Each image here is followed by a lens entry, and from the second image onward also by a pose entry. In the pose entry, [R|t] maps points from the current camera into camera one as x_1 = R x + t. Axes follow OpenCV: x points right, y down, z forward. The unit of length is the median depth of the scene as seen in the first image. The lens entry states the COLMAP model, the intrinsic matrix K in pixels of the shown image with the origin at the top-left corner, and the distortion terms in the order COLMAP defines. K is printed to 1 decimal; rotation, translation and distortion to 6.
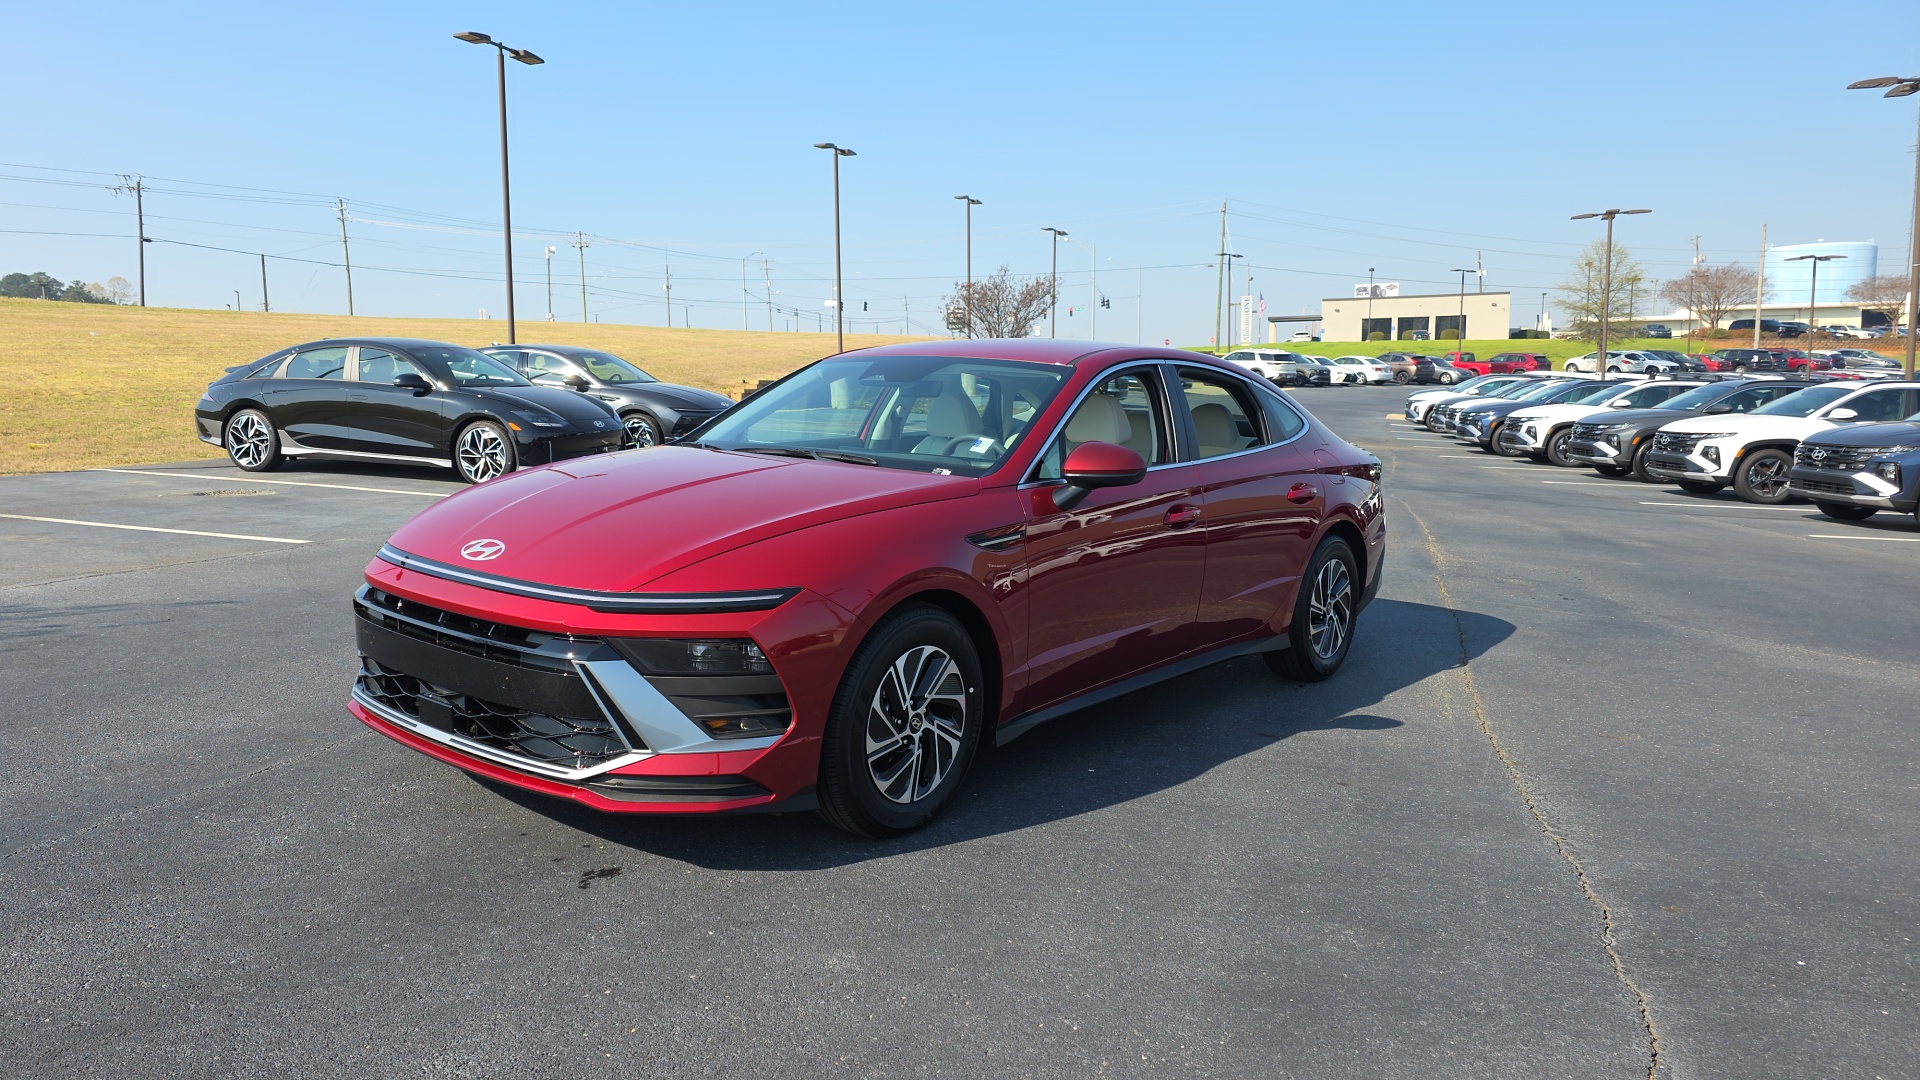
lens RADIAL K [[1294.9, 0, 919.3], [0, 1294.9, 501.2], [0, 0, 1]] dist [0.044910, -0.065205]
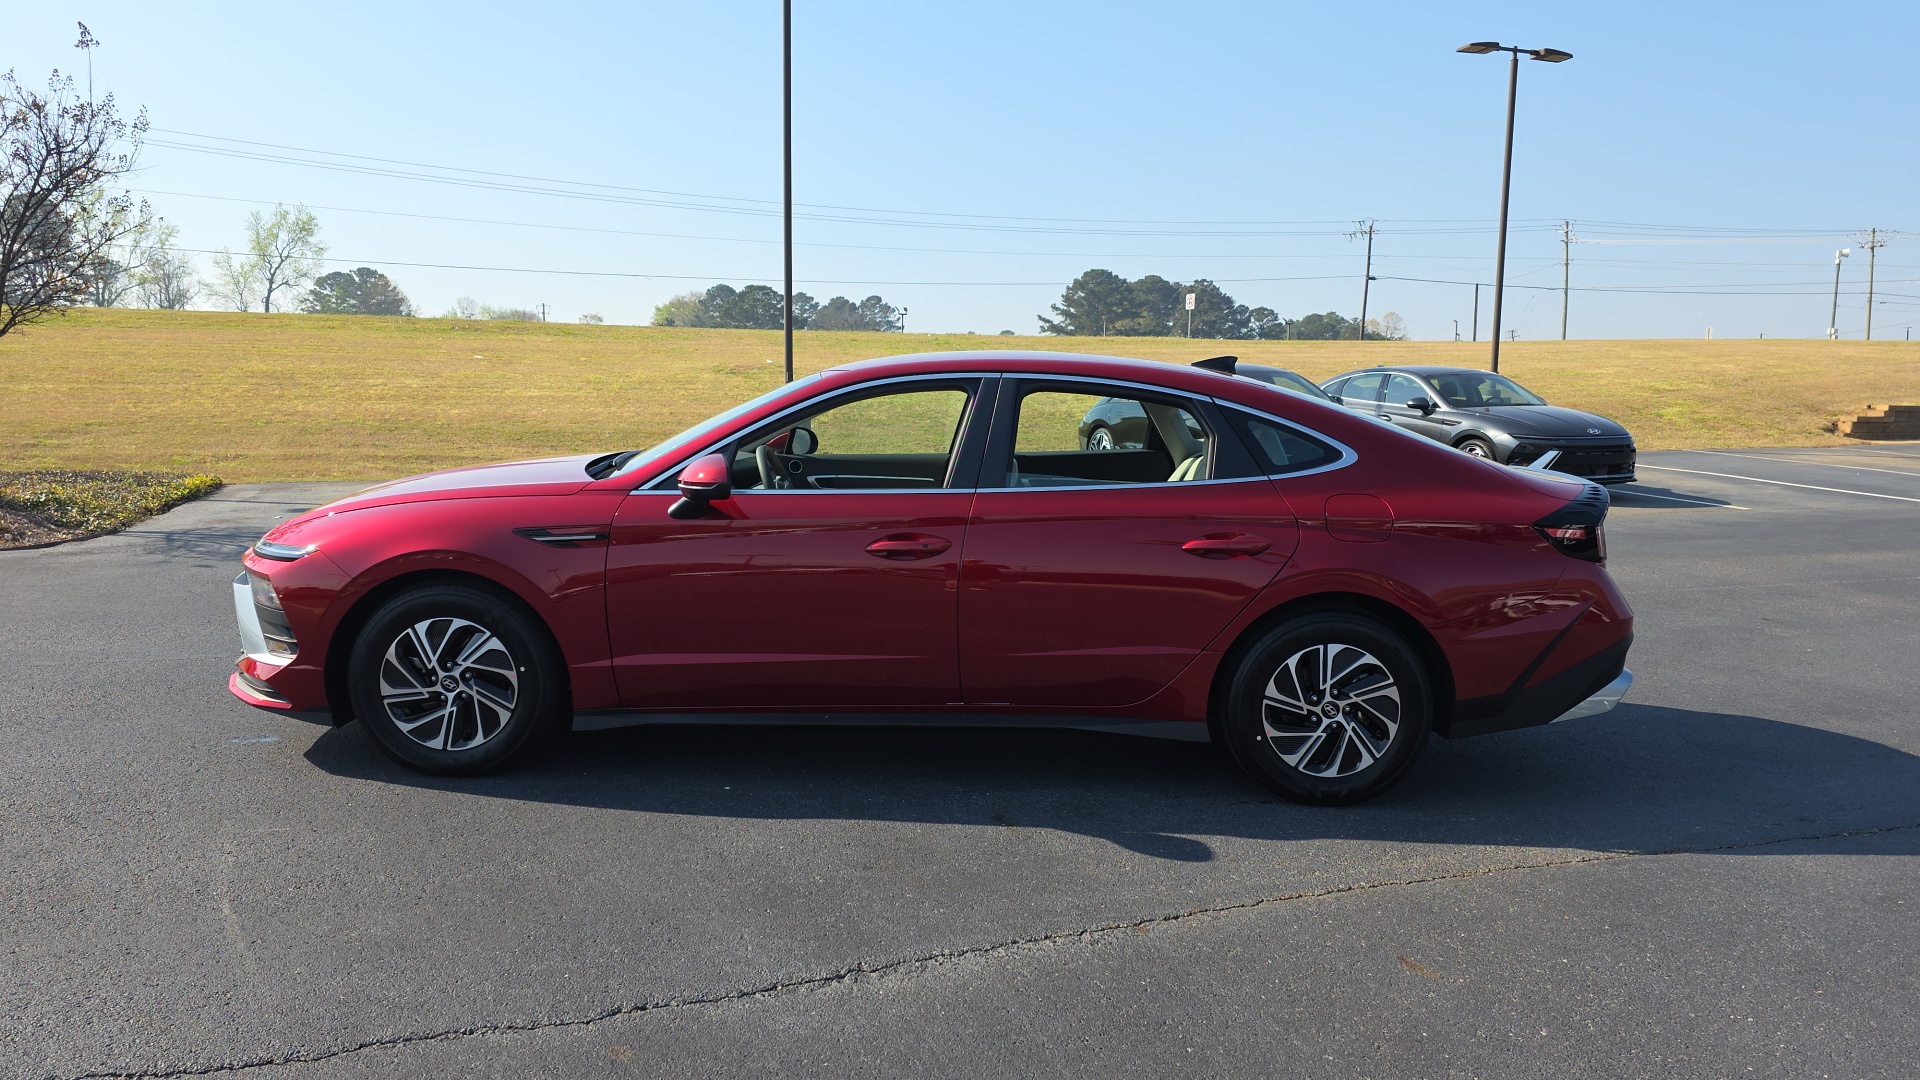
lens RADIAL K [[1294.9, 0, 916.2], [0, 1294.9, 517.7], [0, 0, 1]] dist [0.044910, -0.065205]
pose [[0.624535, 0.070140, -0.777841, 1.019524], [-0.075813, 0.996700, 0.029004, -0.038264], [0.777309, 0.040856, 0.627791, 0.513760]]
